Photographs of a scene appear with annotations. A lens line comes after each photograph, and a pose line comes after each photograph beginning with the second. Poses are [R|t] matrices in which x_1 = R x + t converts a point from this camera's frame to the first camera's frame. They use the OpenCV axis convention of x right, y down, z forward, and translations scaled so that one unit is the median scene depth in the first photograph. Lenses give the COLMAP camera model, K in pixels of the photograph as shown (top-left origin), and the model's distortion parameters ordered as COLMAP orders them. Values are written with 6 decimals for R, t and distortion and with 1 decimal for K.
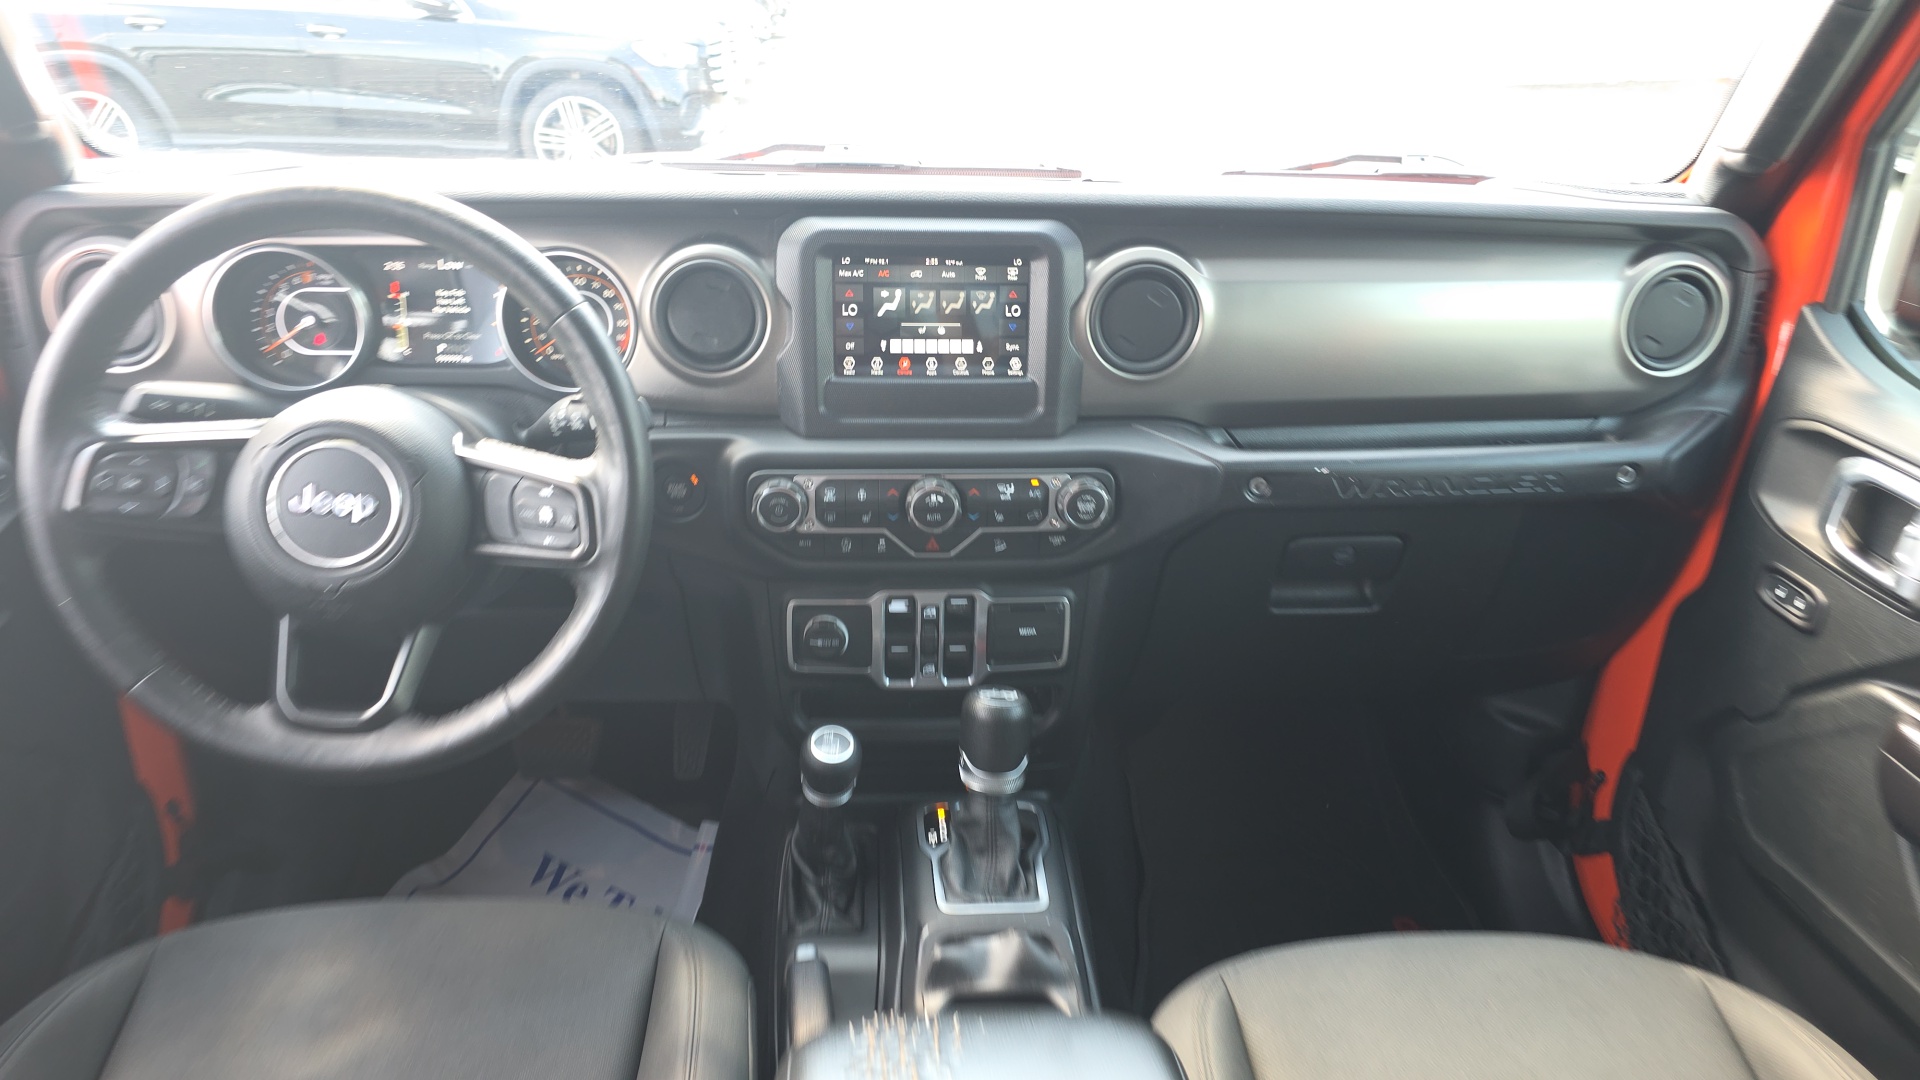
lens RADIAL K [[1300.8, 0, 951.0], [0, 1300.8, 523.5], [0, 0, 1]] dist [0.107970, -0.154648]
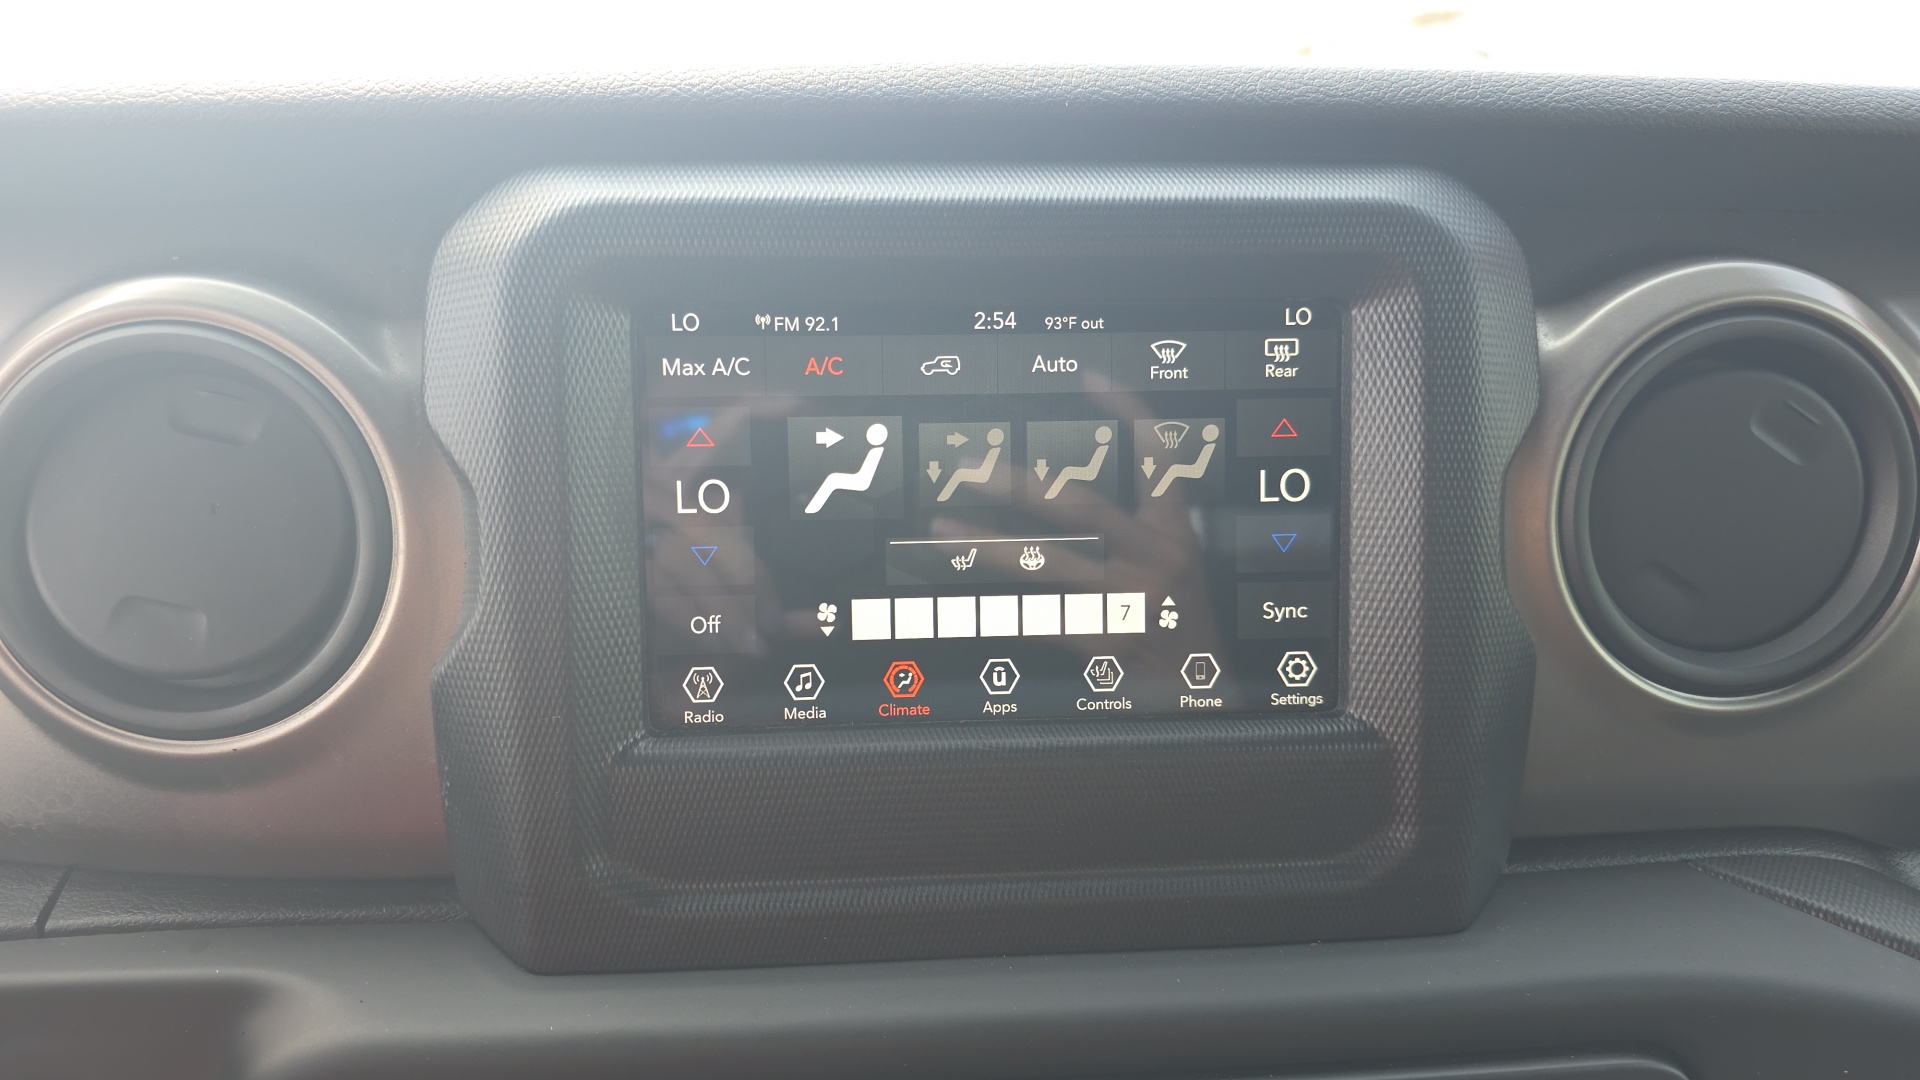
lens RADIAL K [[1312.5, 0, 951.2], [0, 1312.5, 534.6], [0, 0, 1]] dist [0.053746, -0.064622]
pose [[0.999657, -0.025933, 0.003533, -0.025881], [0.026171, 0.988648, -0.147953, -0.111828], [0.000344, 0.147995, 0.988988, 0.717420]]
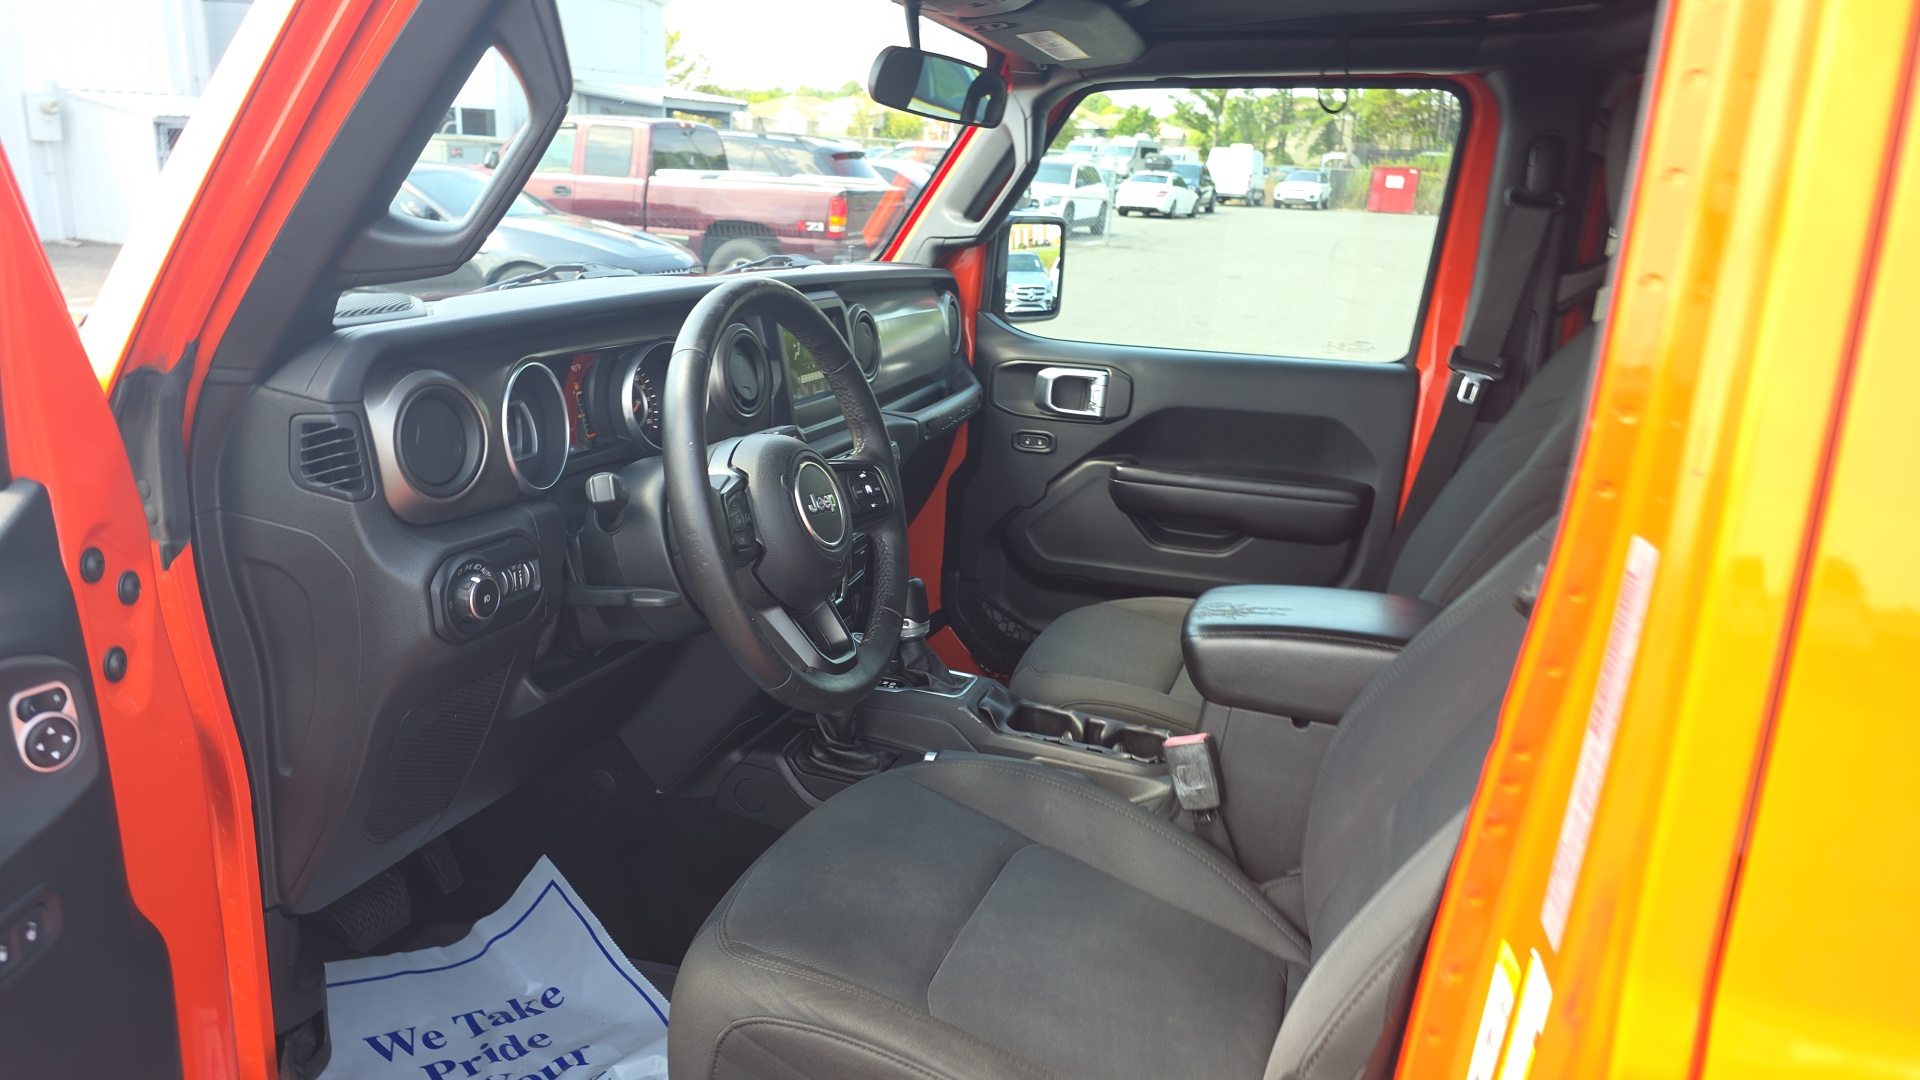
lens RADIAL K [[1312.5, 0, 951.2], [0, 1312.5, 534.6], [0, 0, 1]] dist [0.053746, -0.064622]
pose [[0.389243, -0.235200, 0.890601, -1.366601], [0.322388, 0.940487, 0.107473, -0.074182], [-0.862876, 0.245287, 0.441903, 0.224354]]
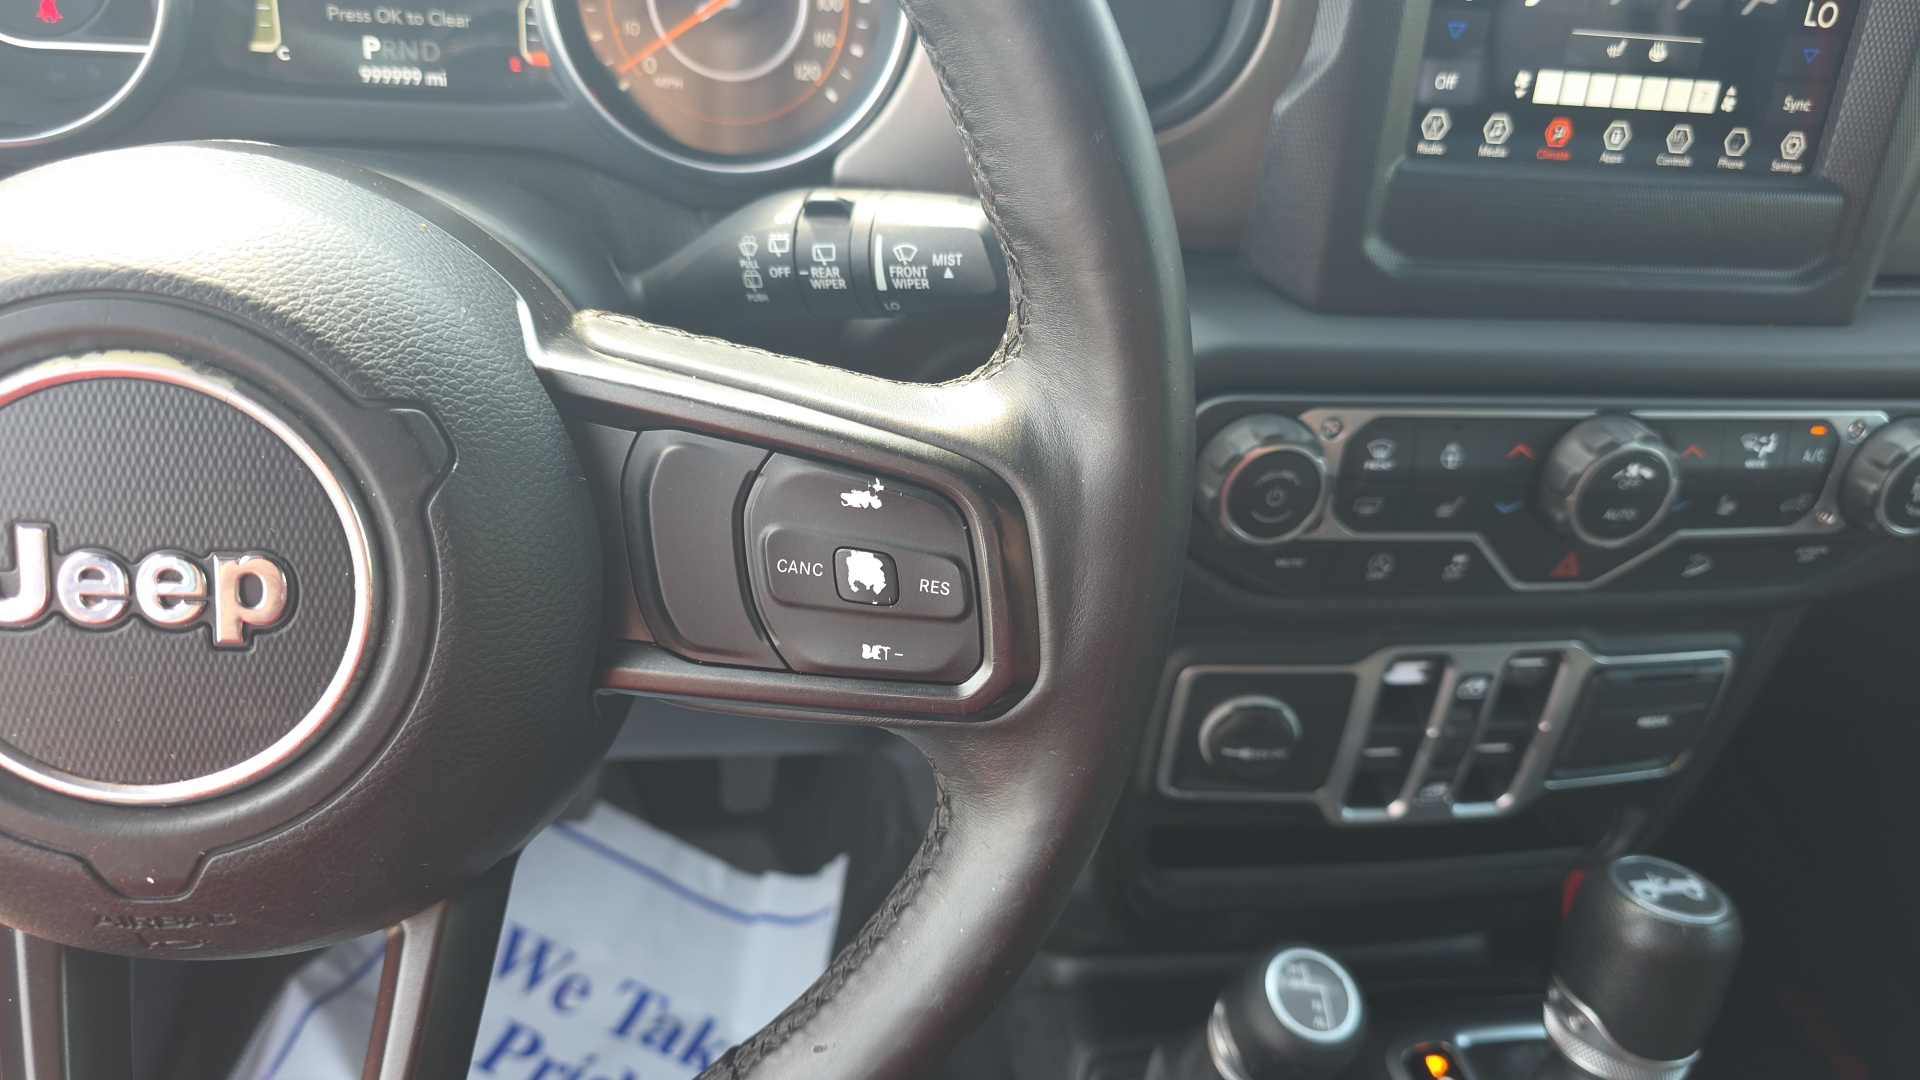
lens RADIAL K [[1356.2, 0, 957.7], [0, 1356.2, 553.3], [0, 0, 1]] dist [0.018590, -0.041009]
pose [[0.992864, 0.006046, 0.119096, -0.273056], [-0.026644, 0.984713, 0.172135, -0.061365], [-0.116234, -0.174080, 0.977848, 0.582883]]
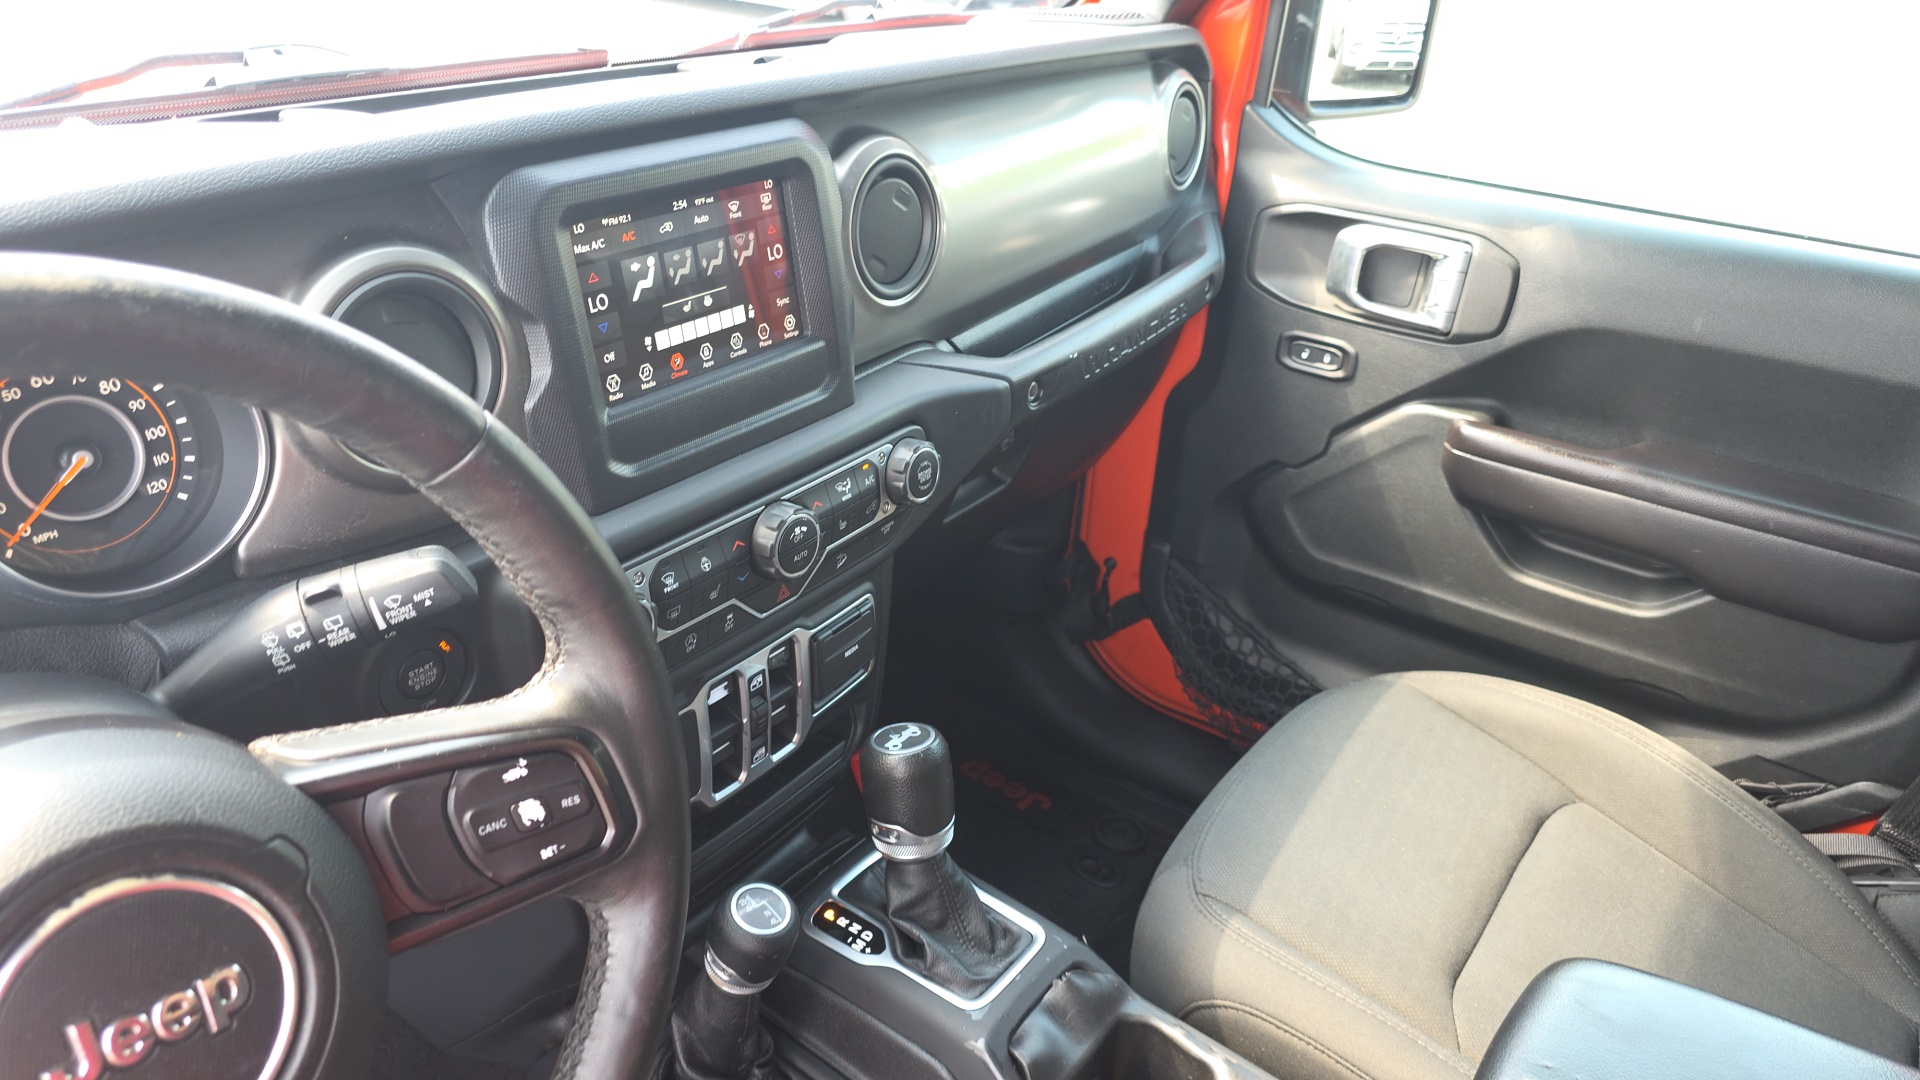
lens RADIAL K [[1312.5, 0, 951.2], [0, 1312.5, 534.6], [0, 0, 1]] dist [0.053746, -0.064622]
pose [[0.646816, -0.353837, 0.675595, -0.438121], [0.273893, 0.934532, 0.227228, -0.155436], [-0.711767, 0.038066, 0.701384, 0.422769]]
